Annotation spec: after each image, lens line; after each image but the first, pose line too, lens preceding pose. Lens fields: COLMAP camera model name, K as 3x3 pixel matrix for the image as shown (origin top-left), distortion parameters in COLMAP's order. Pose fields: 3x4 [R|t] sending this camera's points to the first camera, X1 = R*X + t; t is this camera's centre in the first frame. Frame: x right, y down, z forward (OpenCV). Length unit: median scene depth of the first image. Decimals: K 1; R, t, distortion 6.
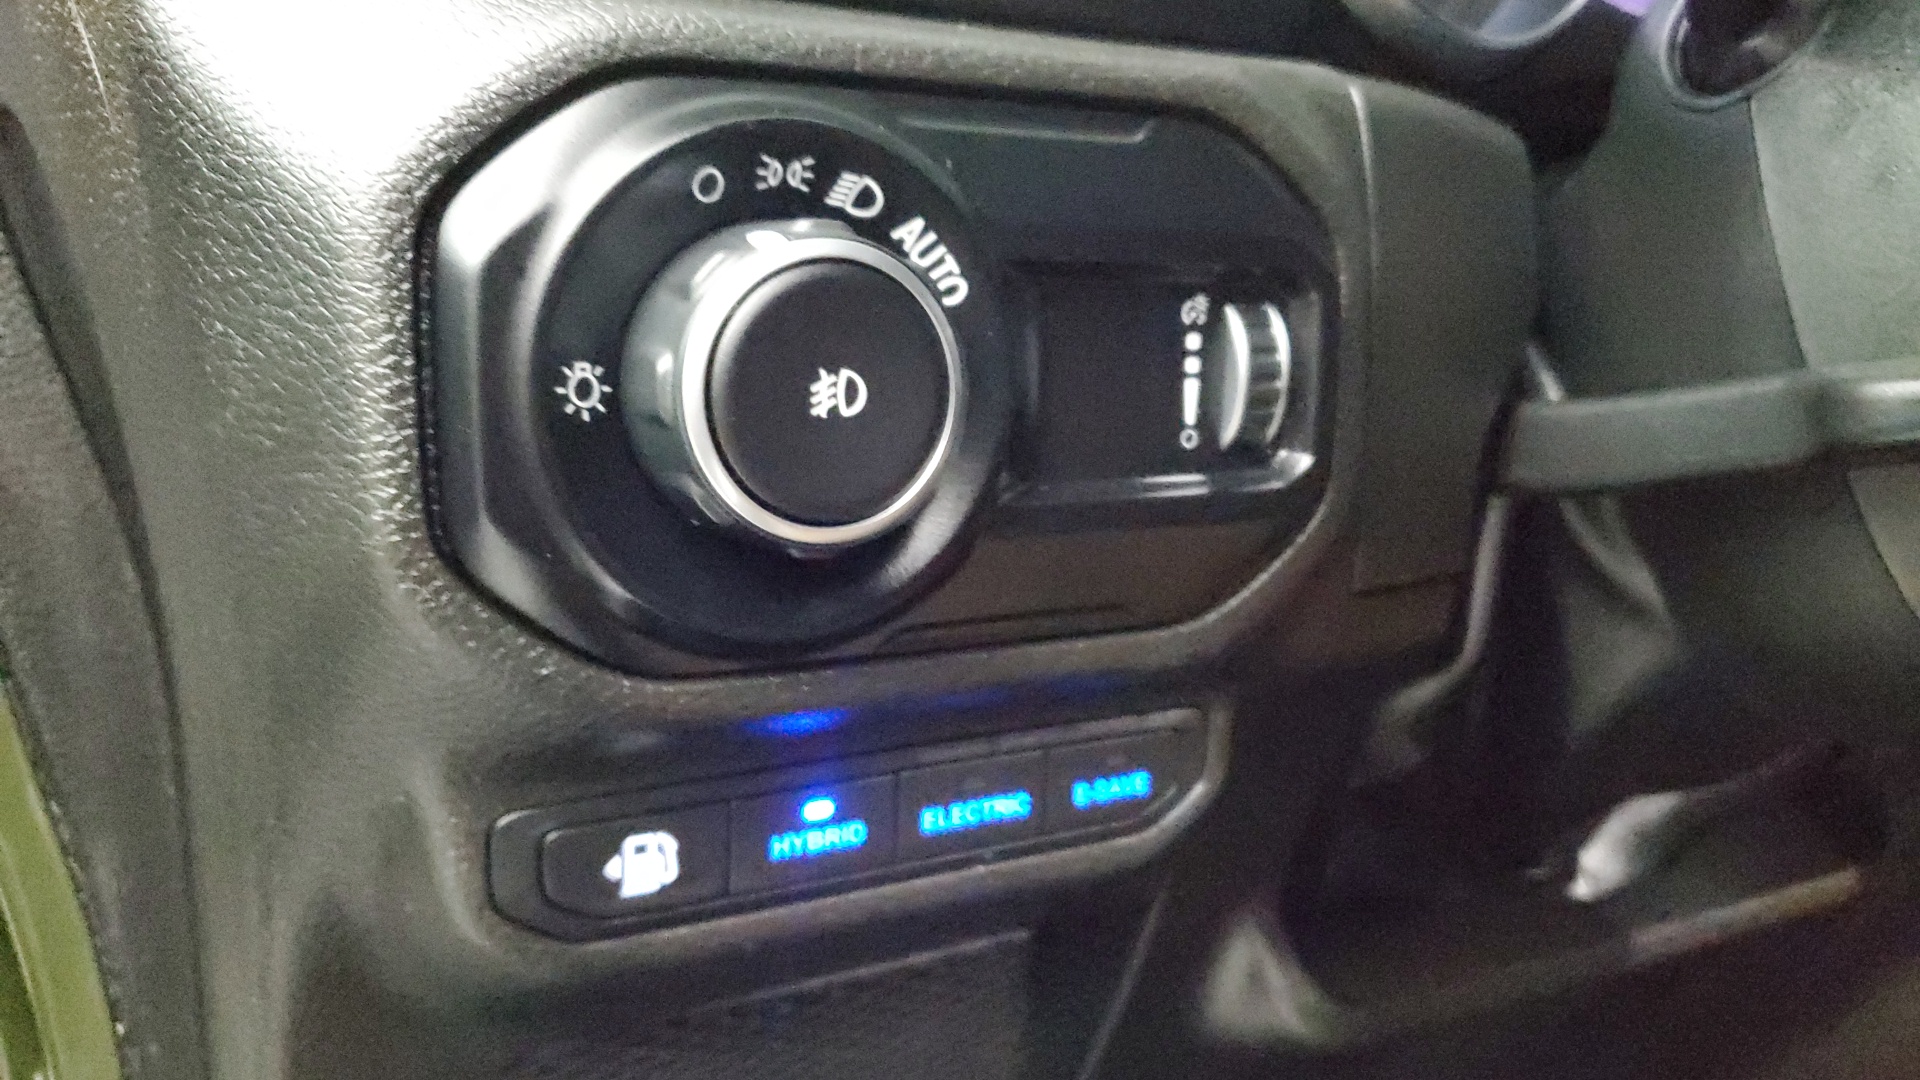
lens RADIAL K [[1487.8, 0, 960.0], [0, 1487.8, 540.0], [0, 0, 1]] dist [0.006877, 0.006350]
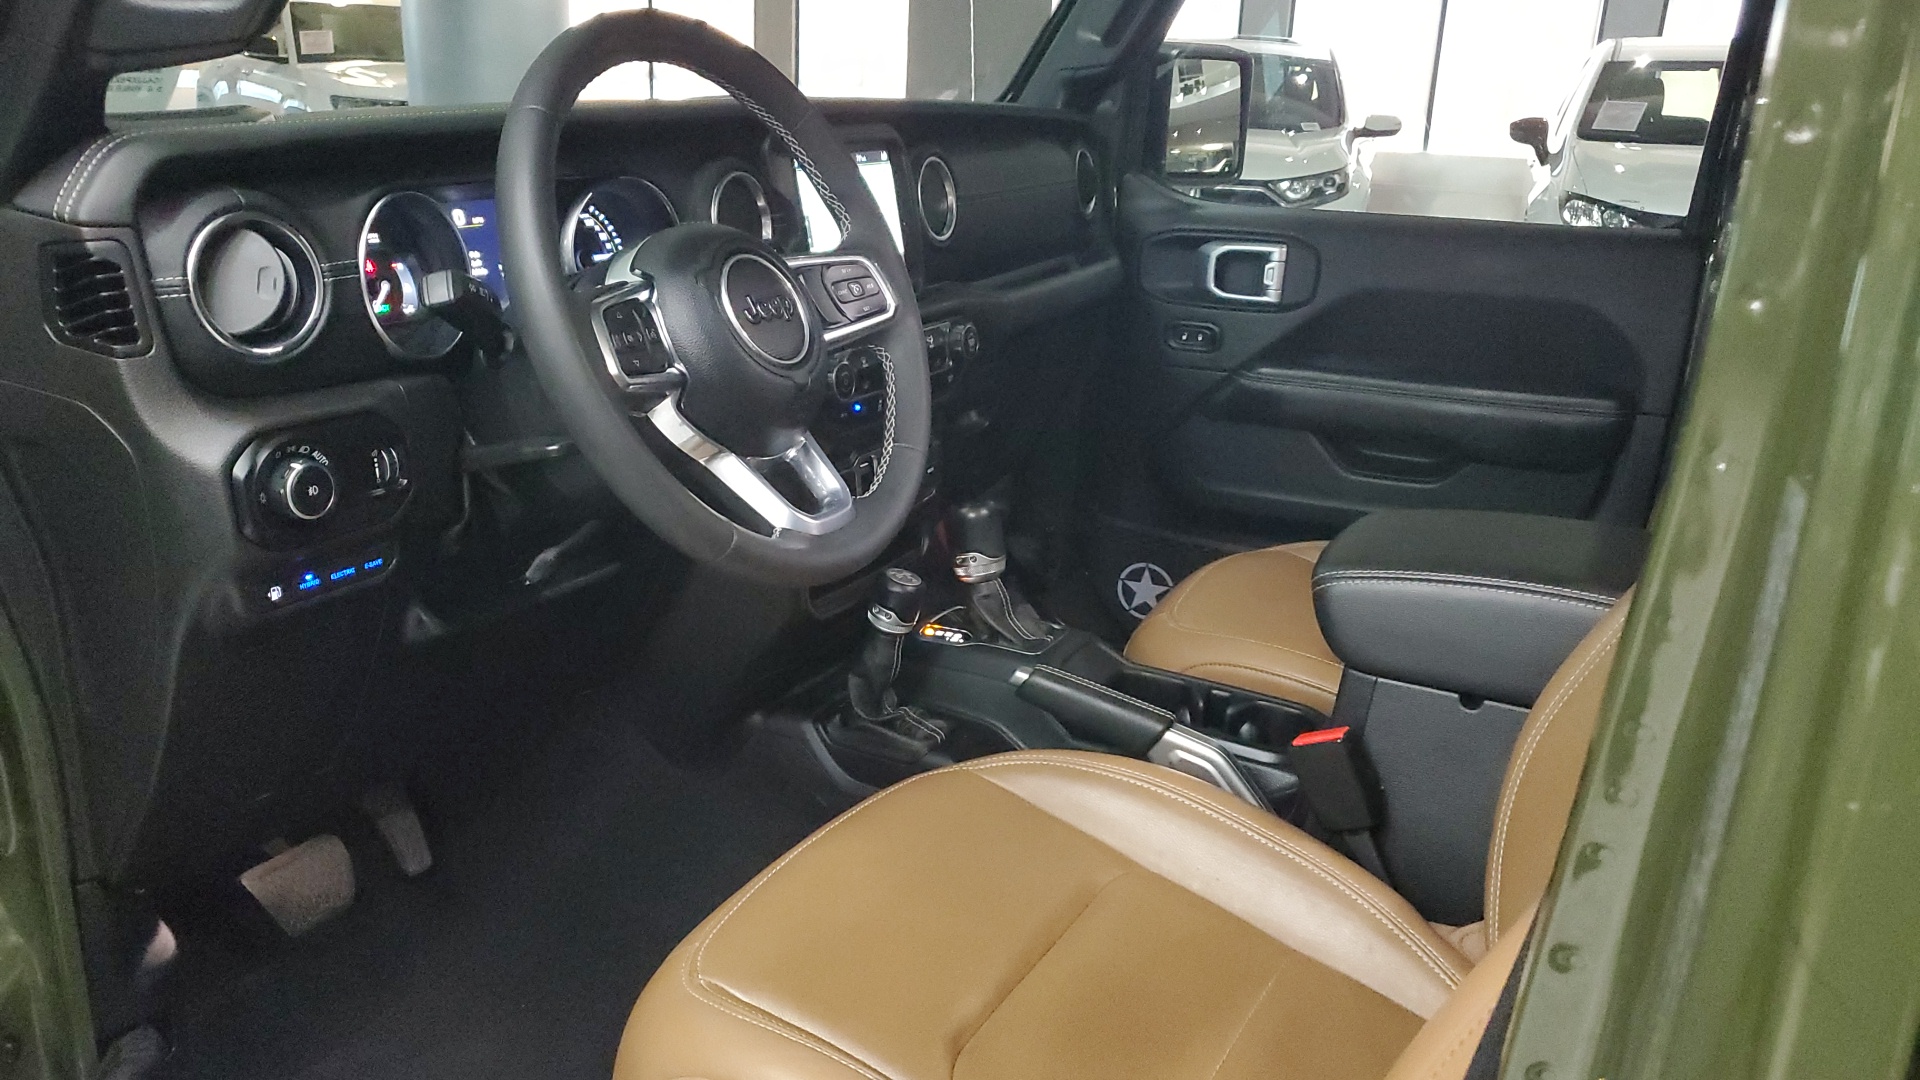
lens RADIAL K [[1446.3, 0, 924.0], [0, 1446.3, 548.2], [0, 0, 1]] dist [0.036403, 0.000596]
pose [[0.835863, -0.188151, 0.515687, -0.774790], [0.137268, 0.981221, 0.135509, -0.238732], [-0.531499, -0.042480, 0.845993, -3.613069]]
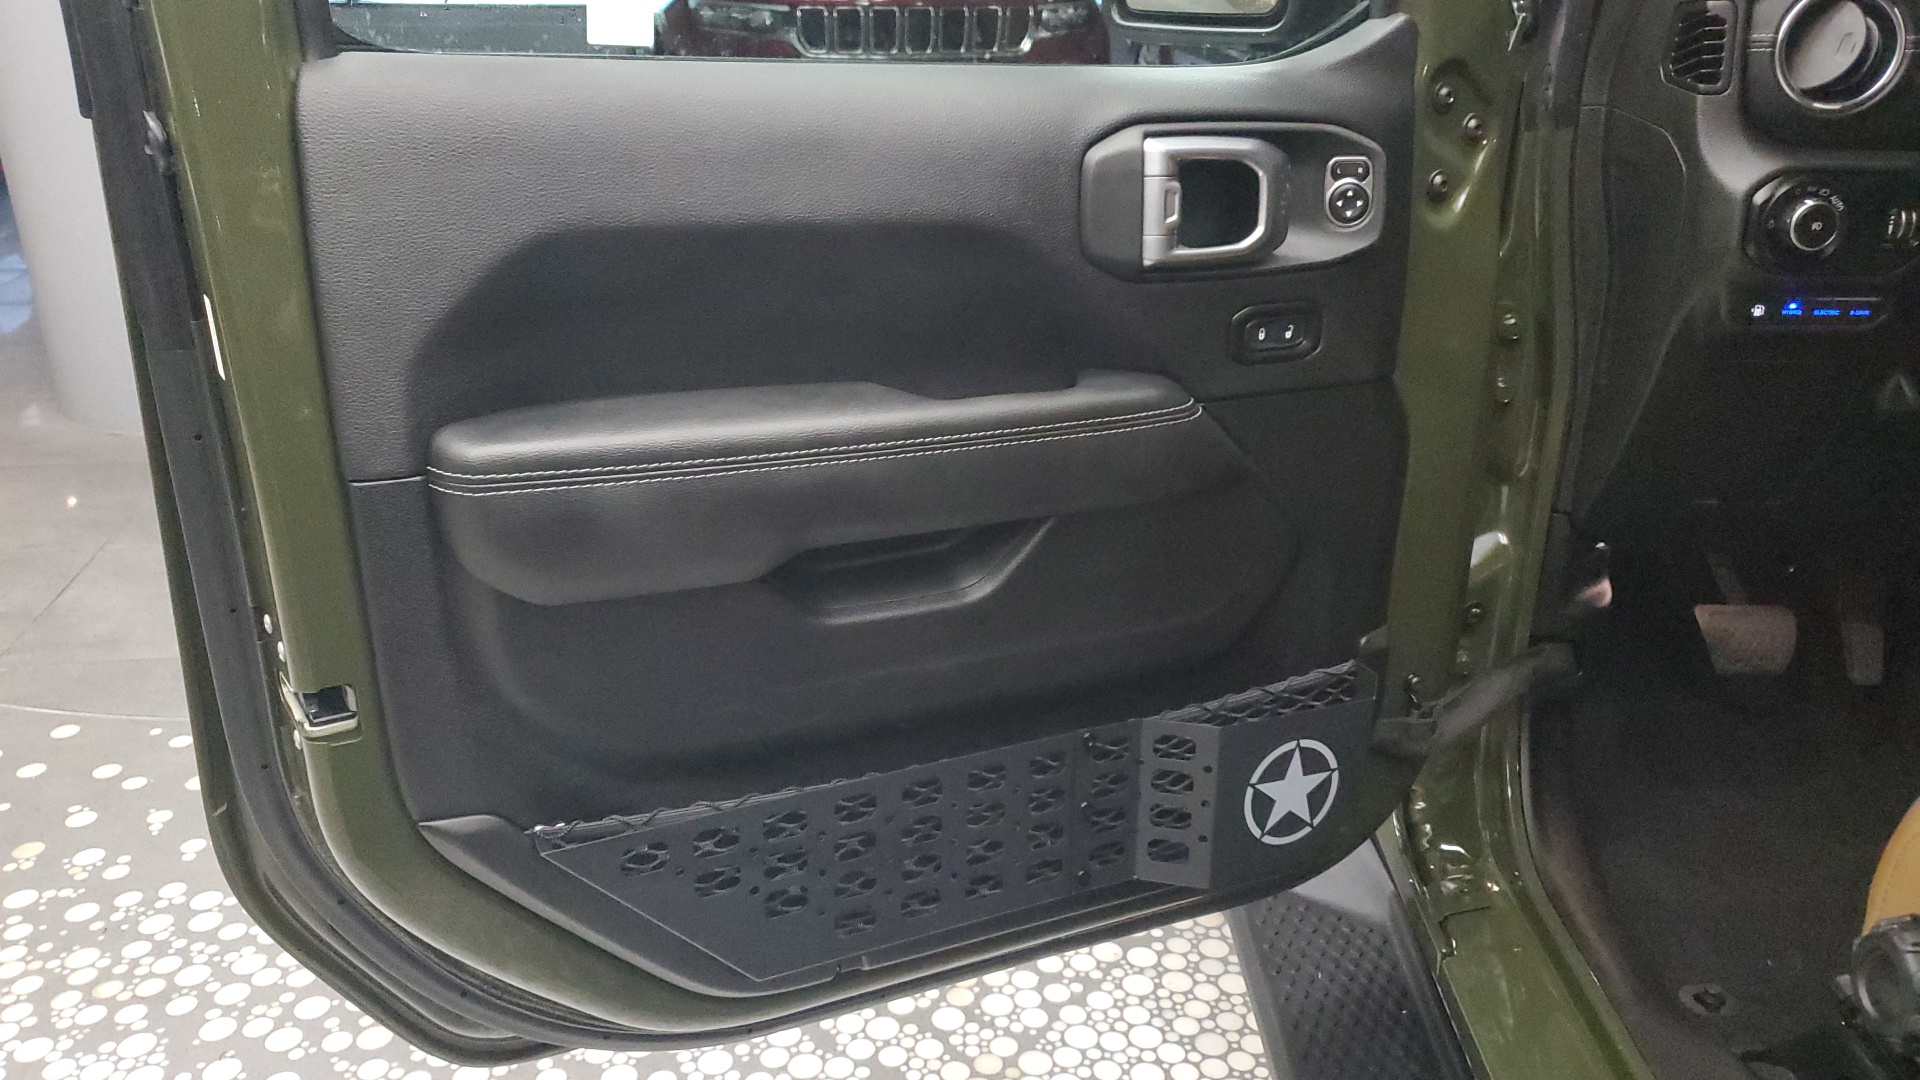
lens RADIAL K [[1487.8, 0, 960.0], [0, 1487.8, 540.0], [0, 0, 1]] dist [0.006877, 0.006350]
pose [[0.884502, 0.130797, -0.447826, -0.223984], [-0.069750, 0.986181, 0.150272, 0.400279], [0.461293, -0.101680, 0.881402, -4.960799]]
